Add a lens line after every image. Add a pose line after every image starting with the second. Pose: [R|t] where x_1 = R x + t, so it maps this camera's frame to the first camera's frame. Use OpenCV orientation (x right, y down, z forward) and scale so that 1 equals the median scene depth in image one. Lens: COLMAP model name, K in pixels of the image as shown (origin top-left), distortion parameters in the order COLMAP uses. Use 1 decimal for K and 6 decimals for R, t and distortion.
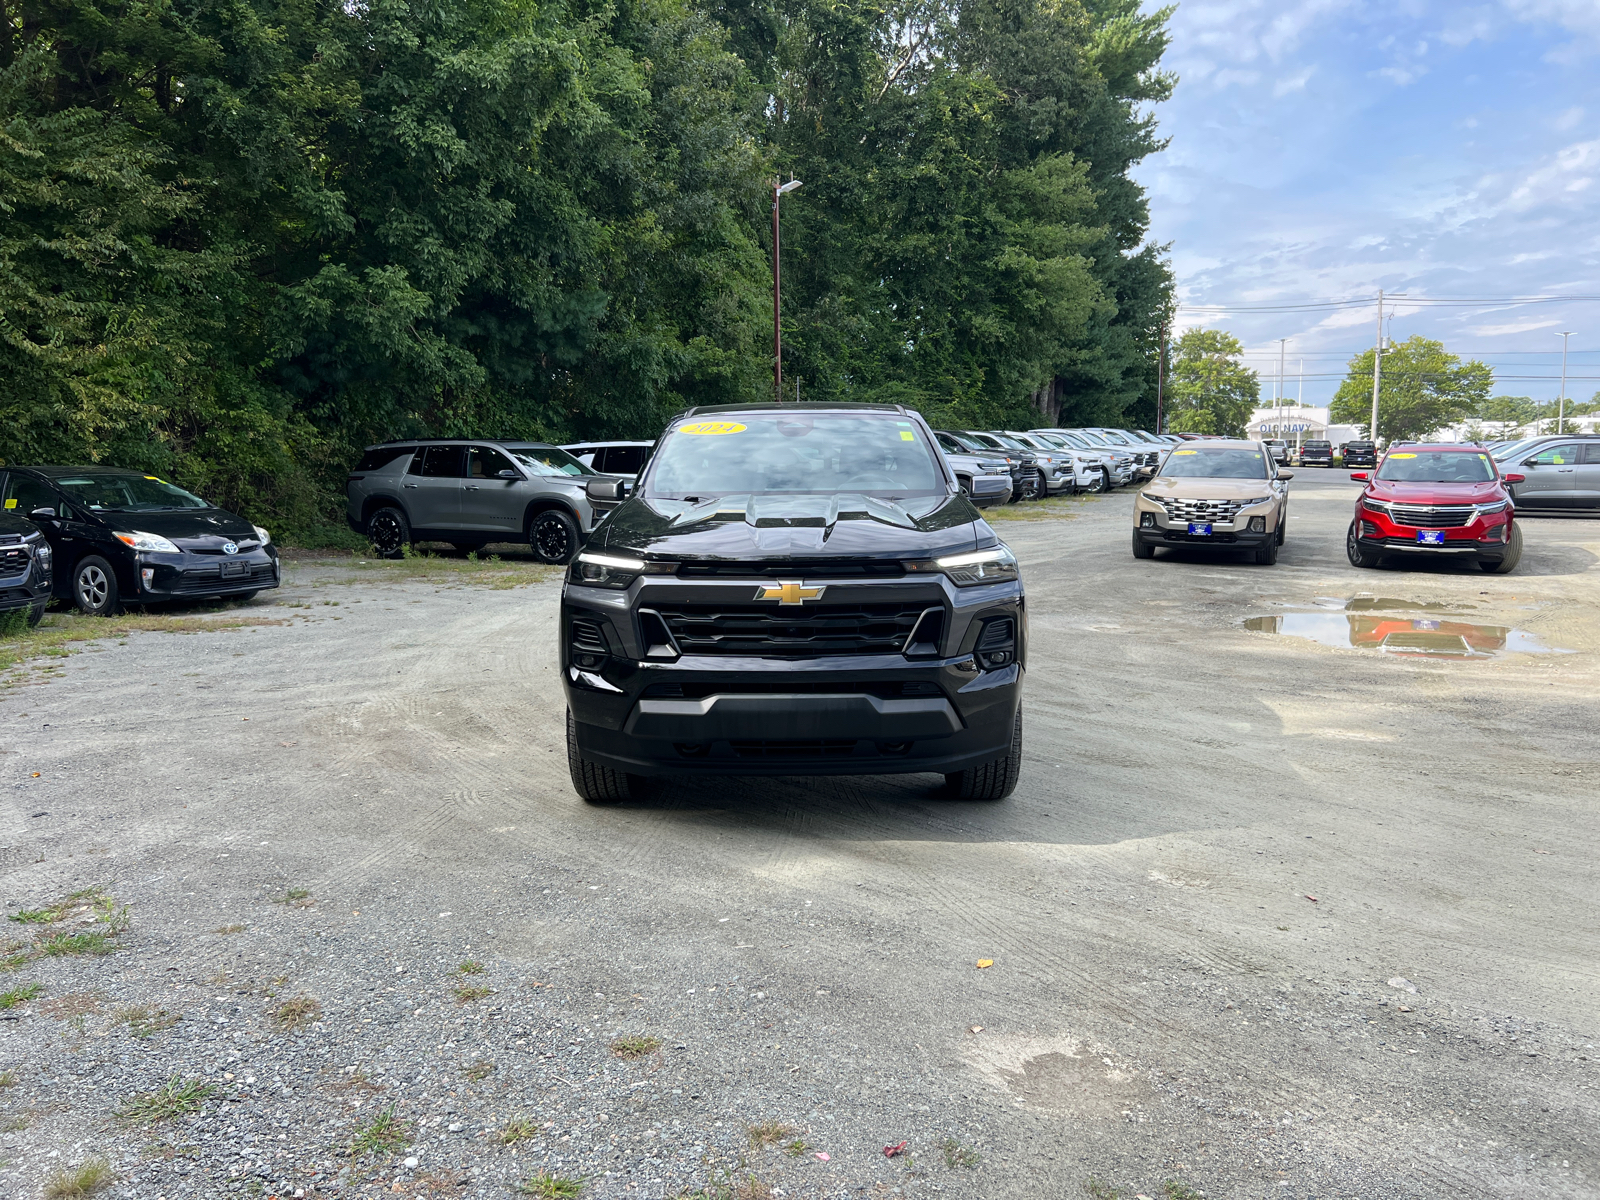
lens RADIAL K [[1211.6, 0, 792.7], [0, 1211.6, 611.8], [0, 0, 1]] dist [0.044918, -0.050196]
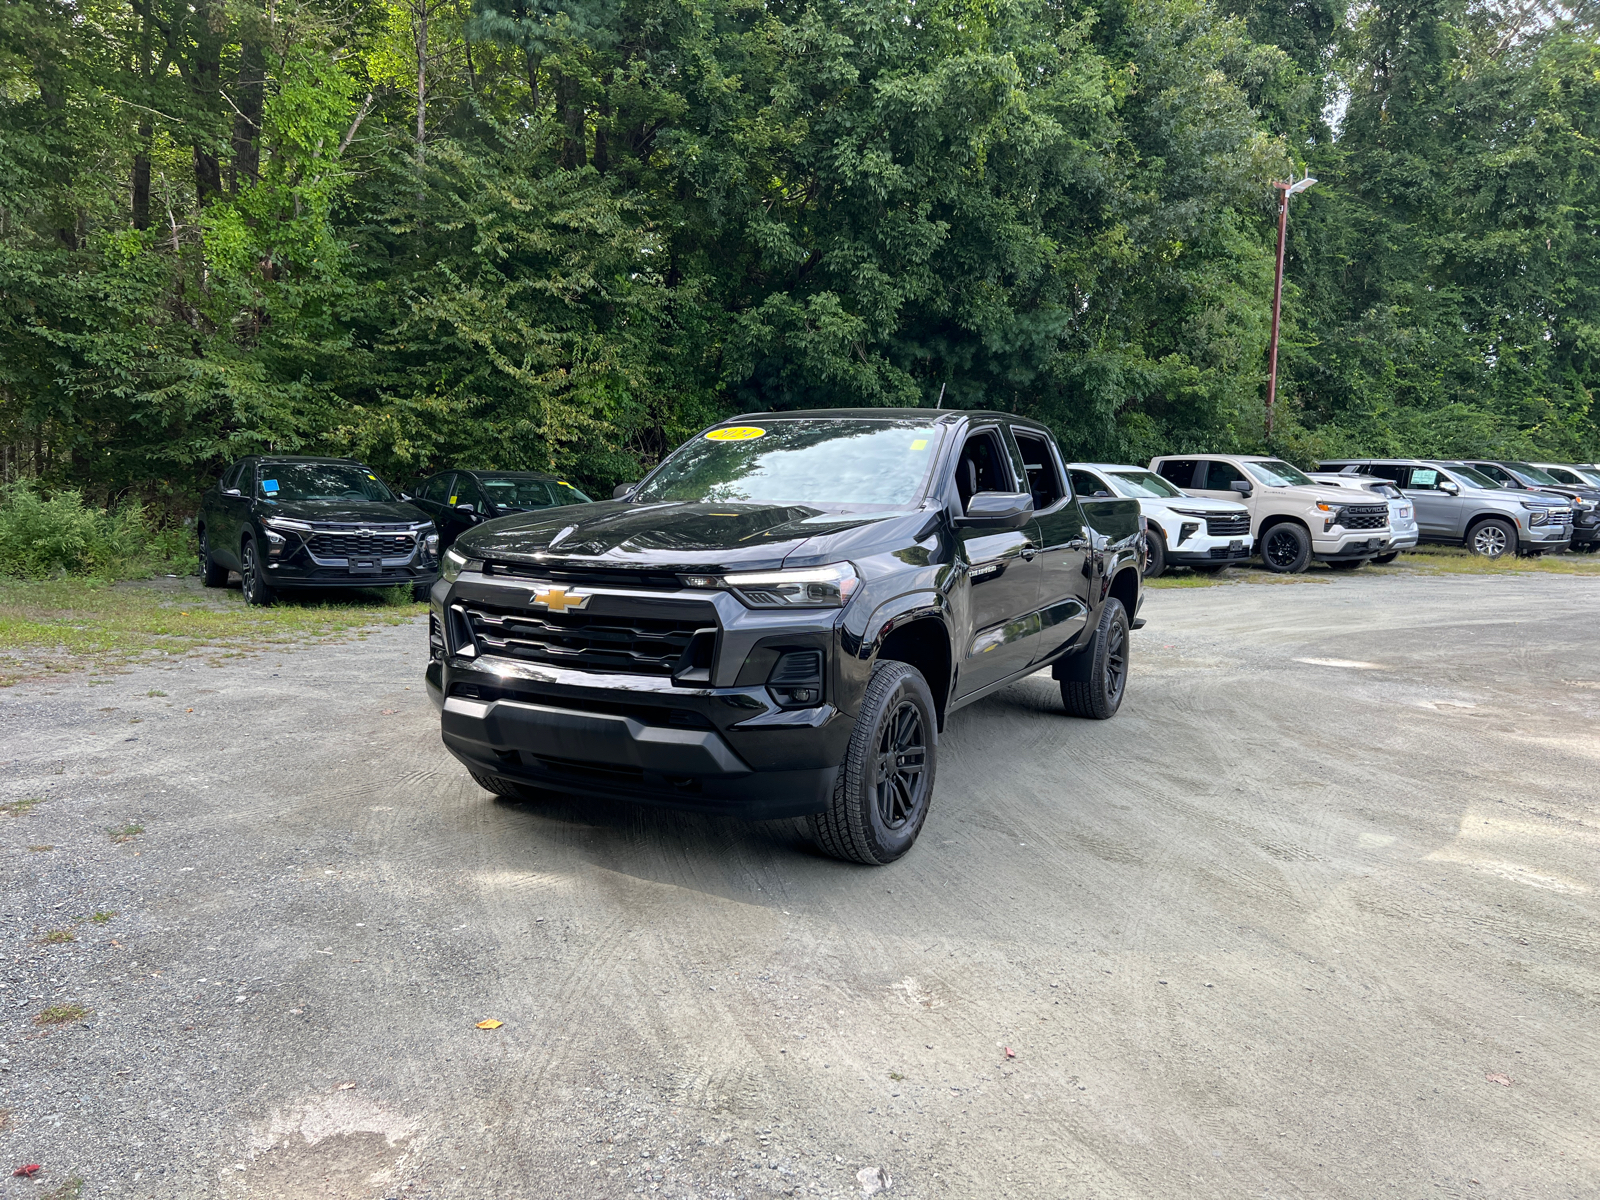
lens RADIAL K [[1211.6, 0, 789.6], [0, 1211.6, 624.4], [0, 0, 1]] dist [0.044918, -0.050196]
pose [[0.888309, 0.083725, -0.451550, 0.098471], [-0.088948, 0.995989, 0.009693, -0.003605], [0.450550, 0.031554, 0.892193, 0.041405]]
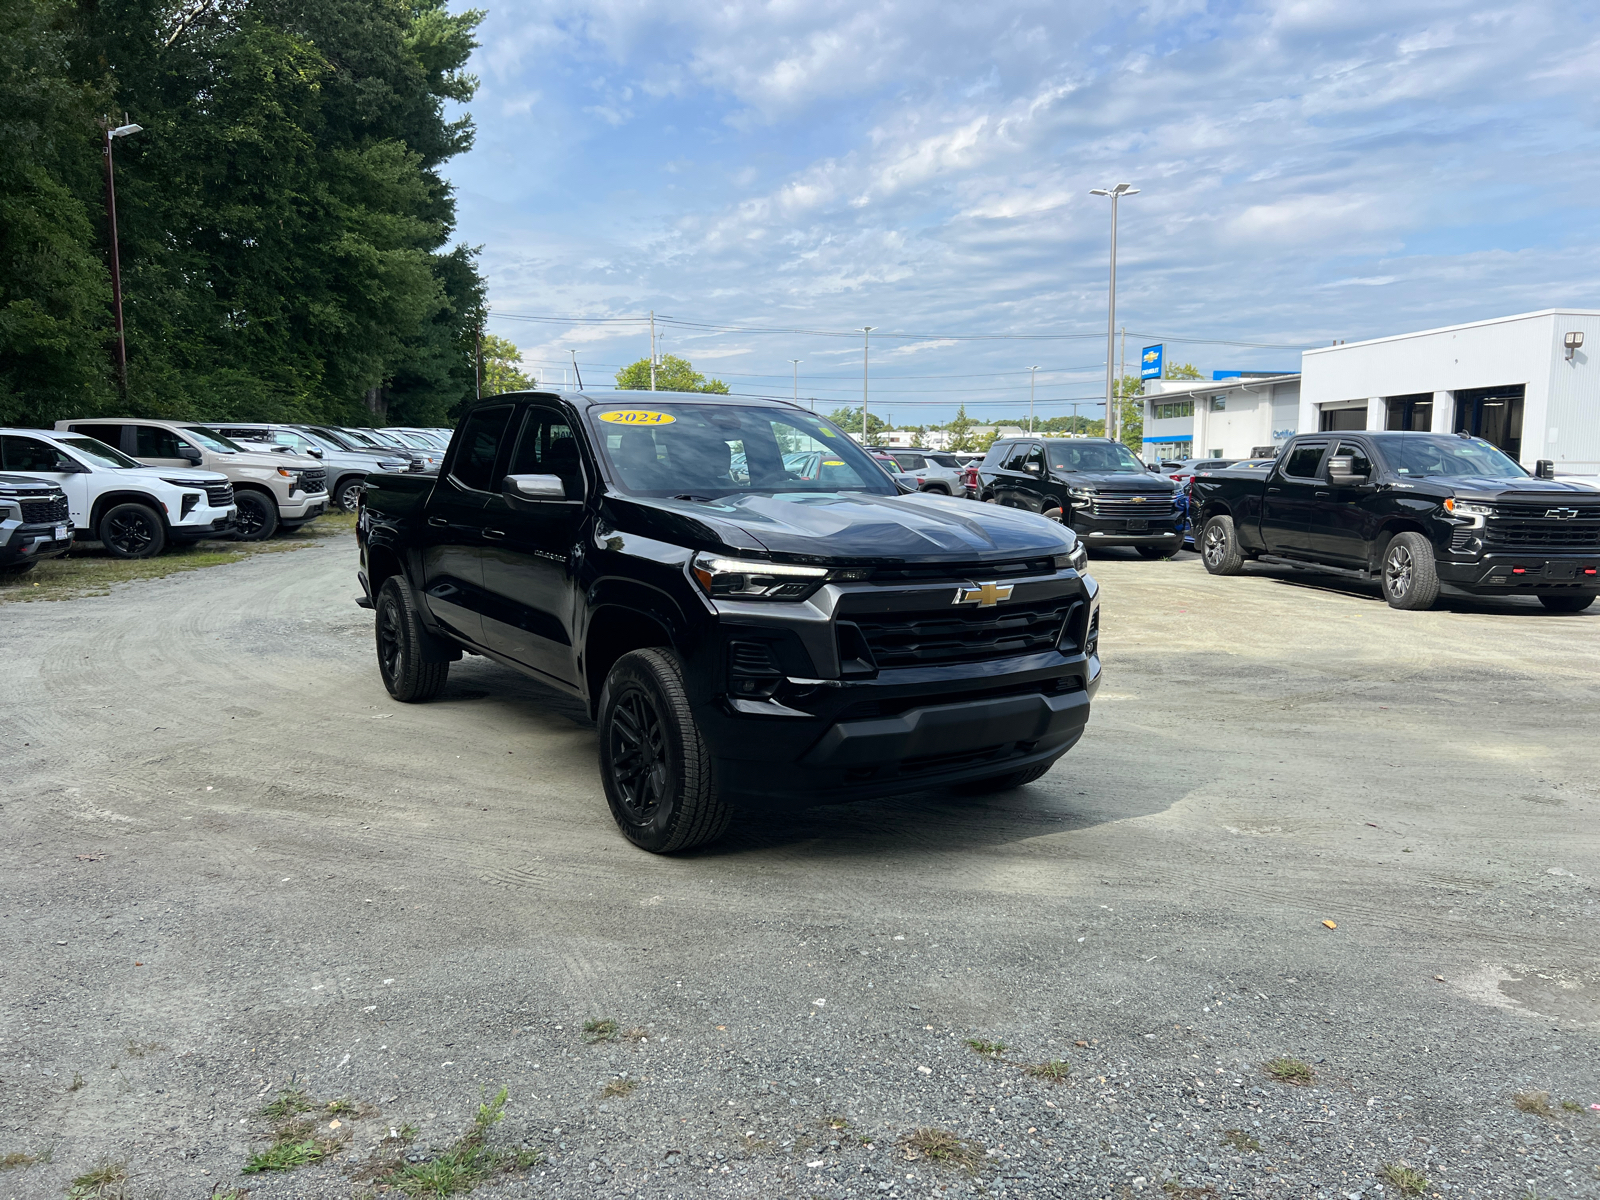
lens RADIAL K [[1211.6, 0, 788.6], [0, 1211.6, 624.1], [0, 0, 1]] dist [0.044918, -0.050196]
pose [[0.831881, -0.062725, 0.551397, -0.111871], [0.058232, 0.997973, 0.025672, -0.004374], [-0.551890, 0.010752, 0.833848, 0.049066]]
